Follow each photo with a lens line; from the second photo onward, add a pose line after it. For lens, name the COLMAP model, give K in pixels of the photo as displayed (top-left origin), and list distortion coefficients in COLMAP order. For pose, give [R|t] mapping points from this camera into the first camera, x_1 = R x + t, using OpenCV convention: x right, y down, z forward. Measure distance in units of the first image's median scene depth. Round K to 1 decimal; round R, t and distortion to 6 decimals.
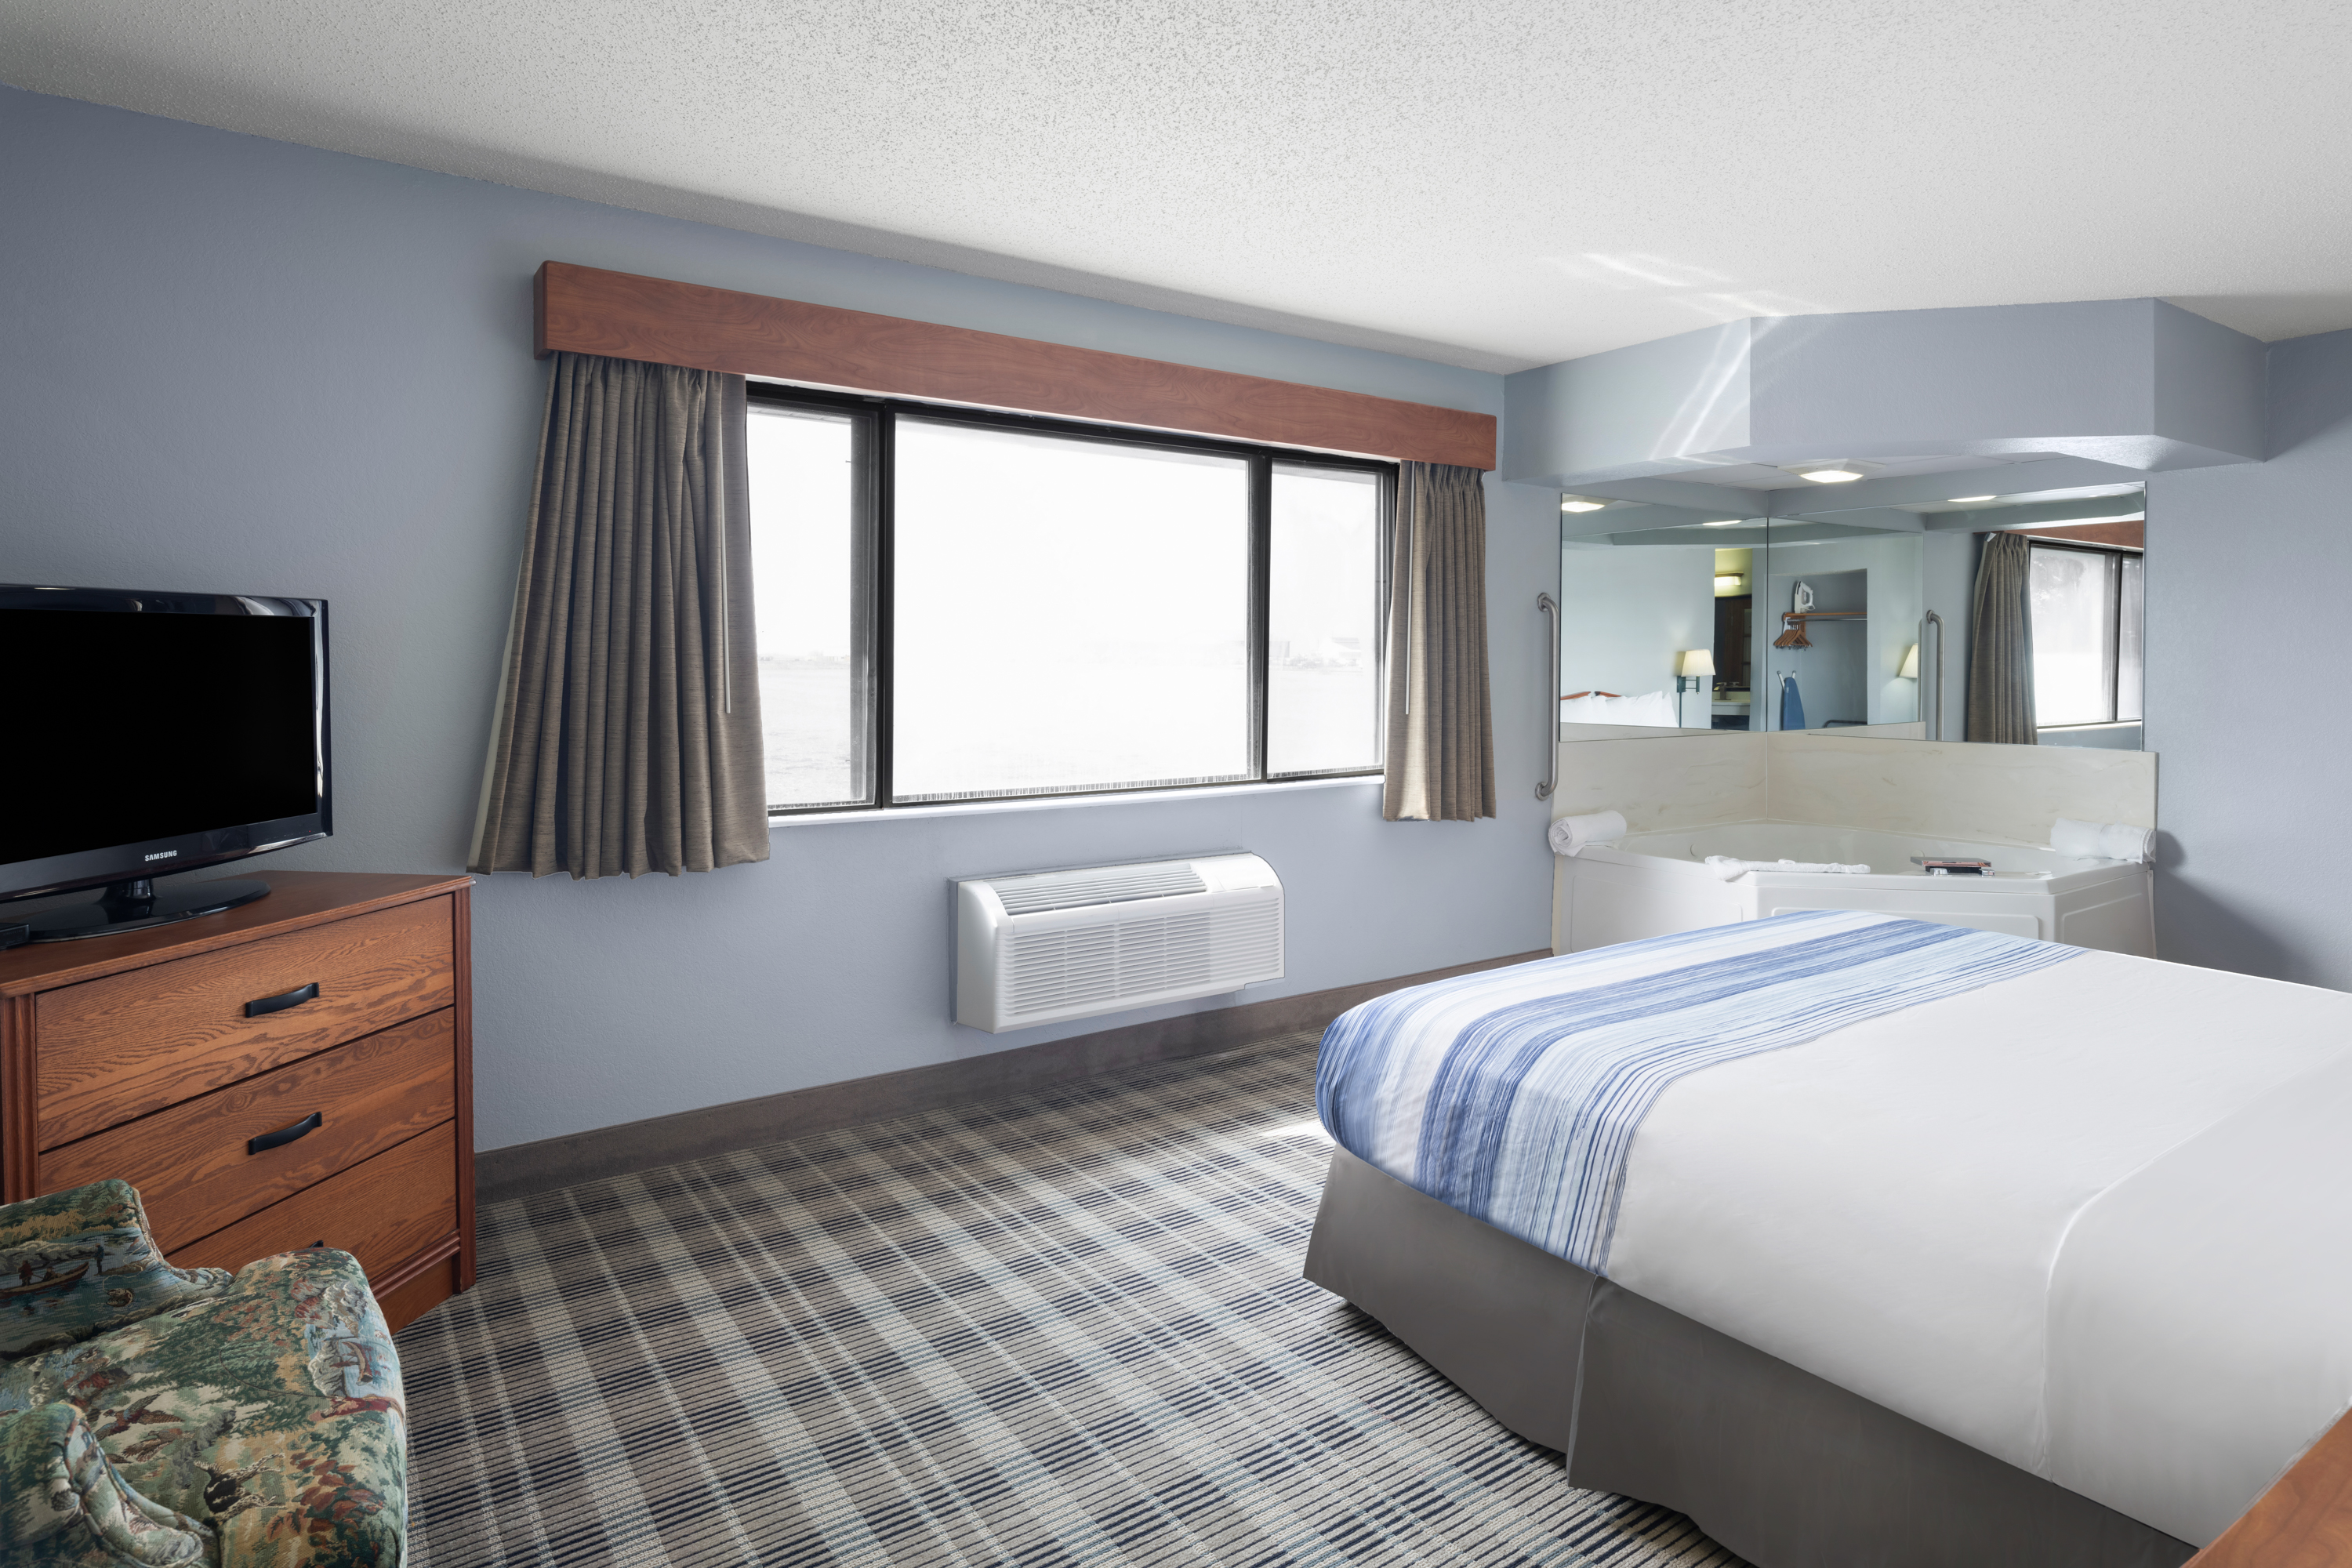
lens RADIAL K [[1259.5, 0, 1167.8], [0, 1259.5, 692.0], [0, 0, 1]] dist [-0.000578, 0.000369]
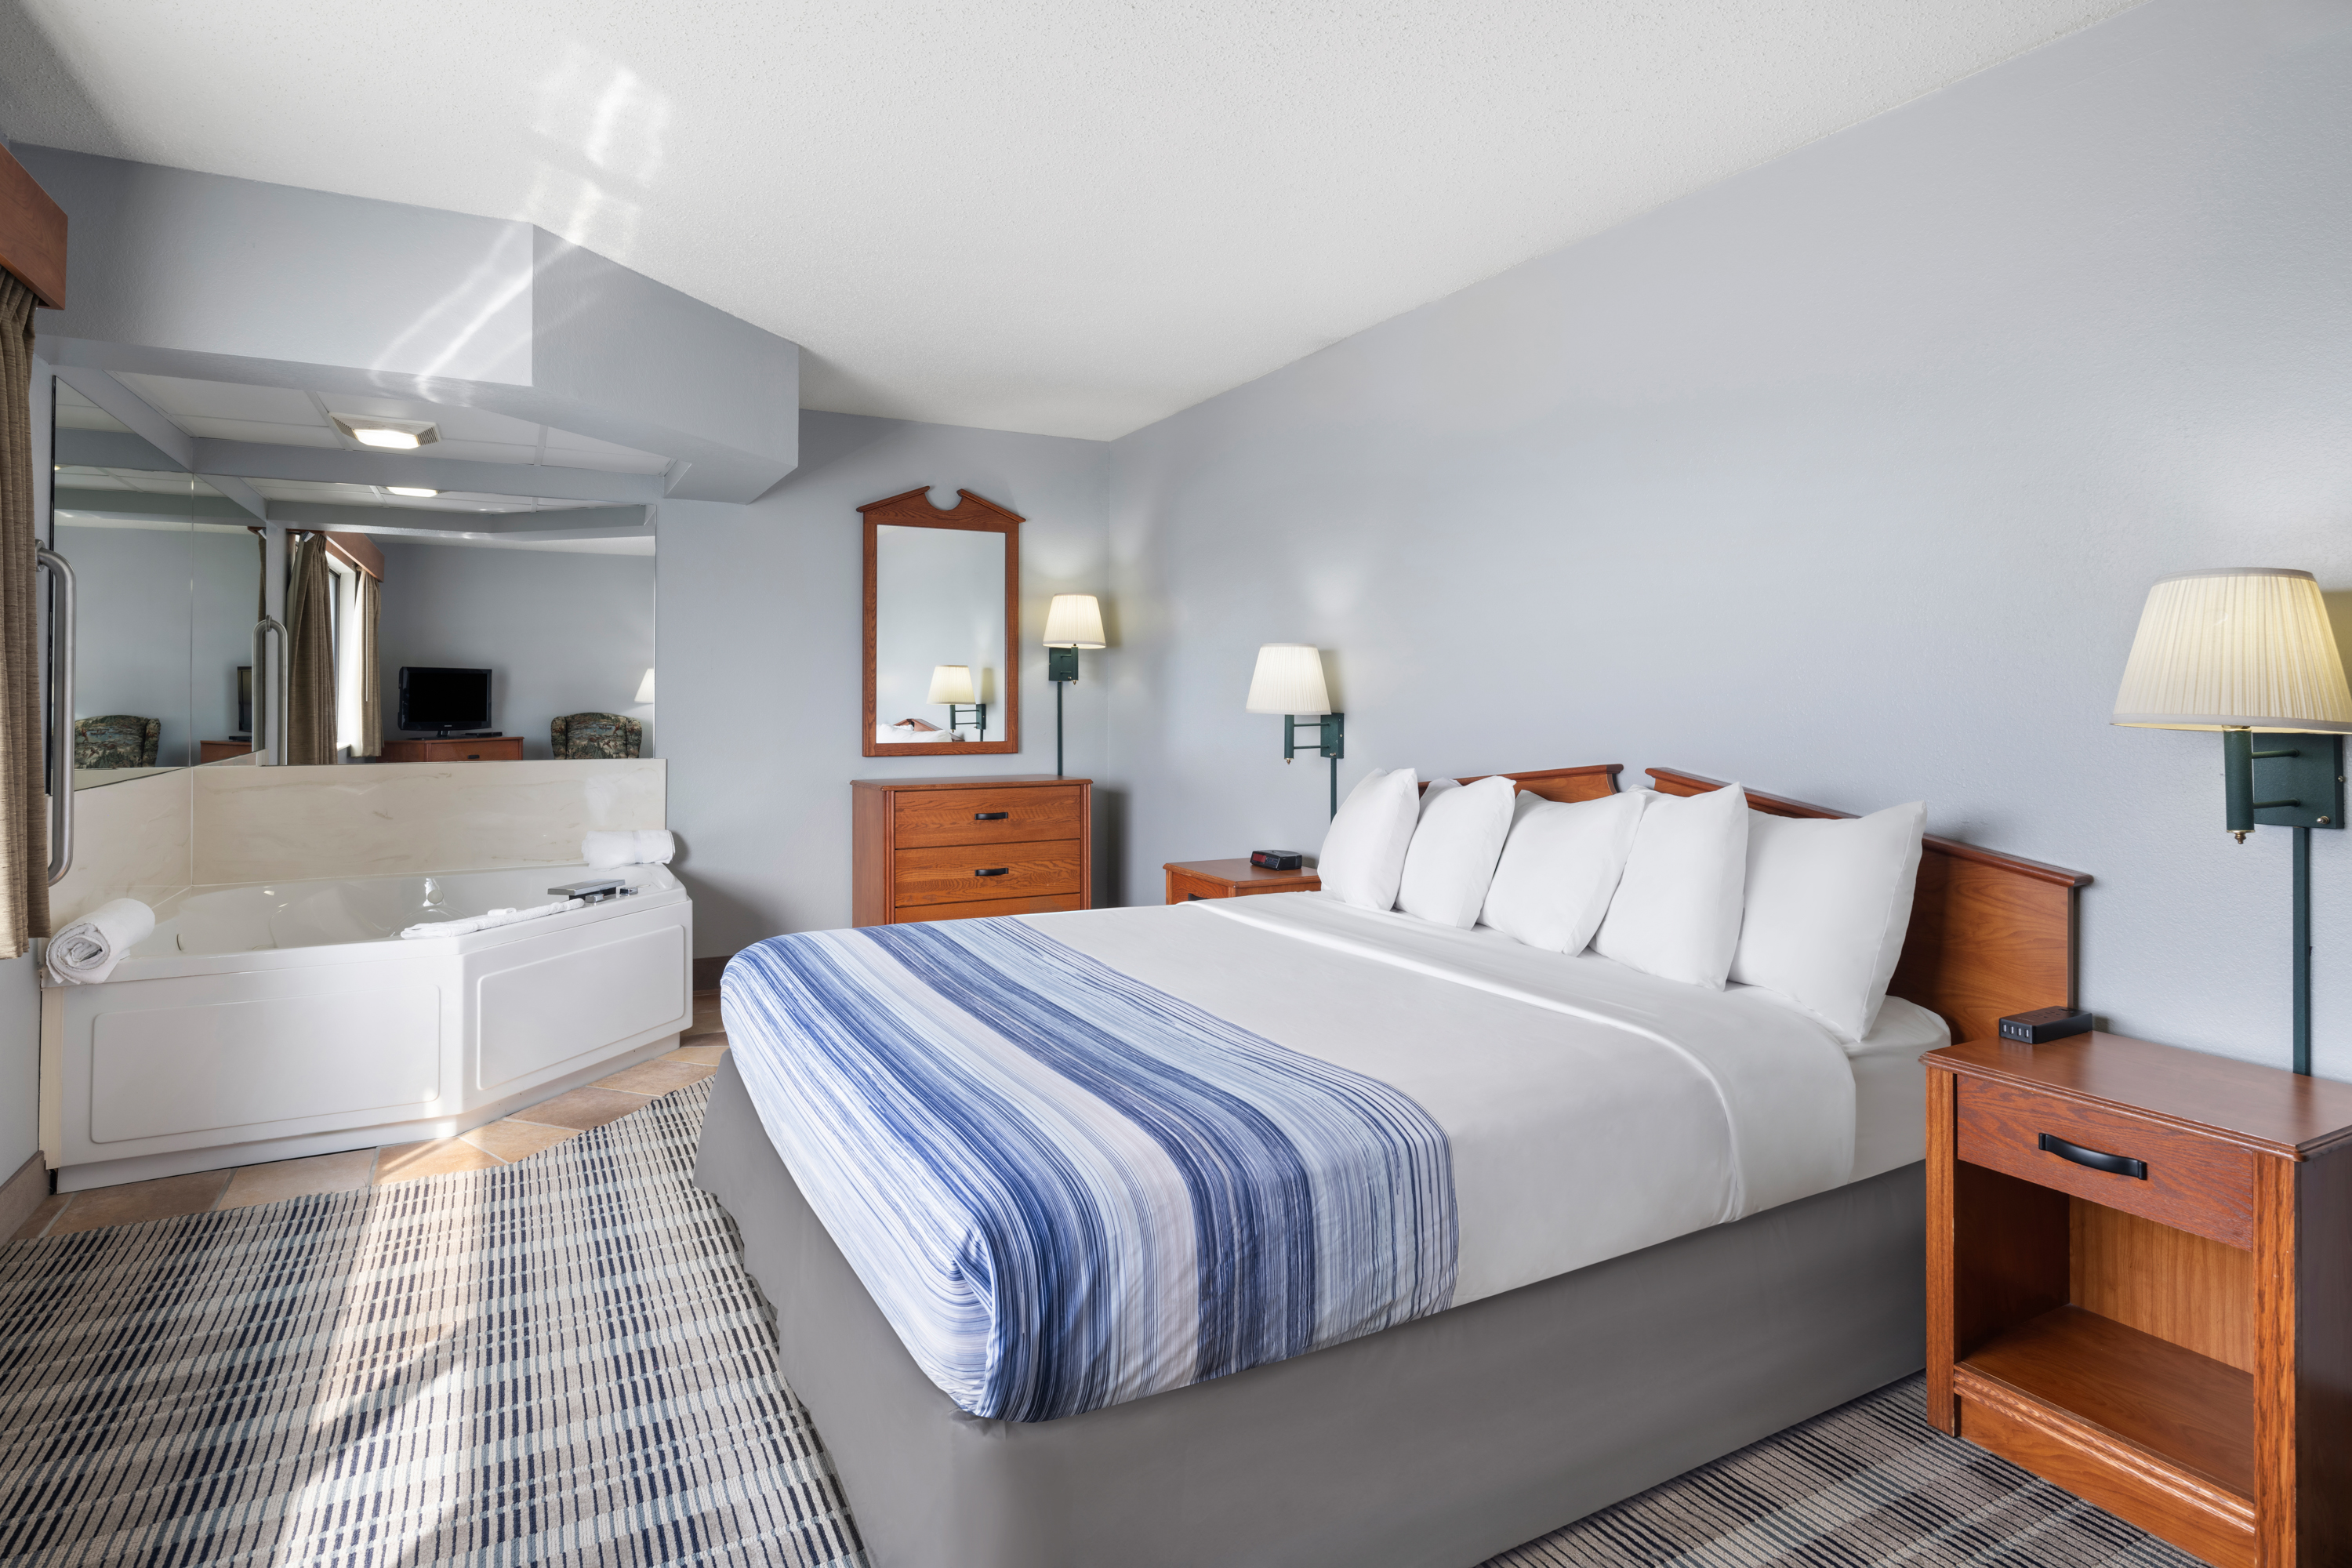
lens RADIAL K [[1259.5, 0, 1167.8], [0, 1259.5, 692.0], [0, 0, 1]] dist [-0.000578, 0.000369]
pose [[0.108591, 0.004123, 0.994078, -0.538511], [0.020848, 0.999762, -0.006424, 0.013708], [-0.993868, 0.021423, 0.108479, 1.032787]]
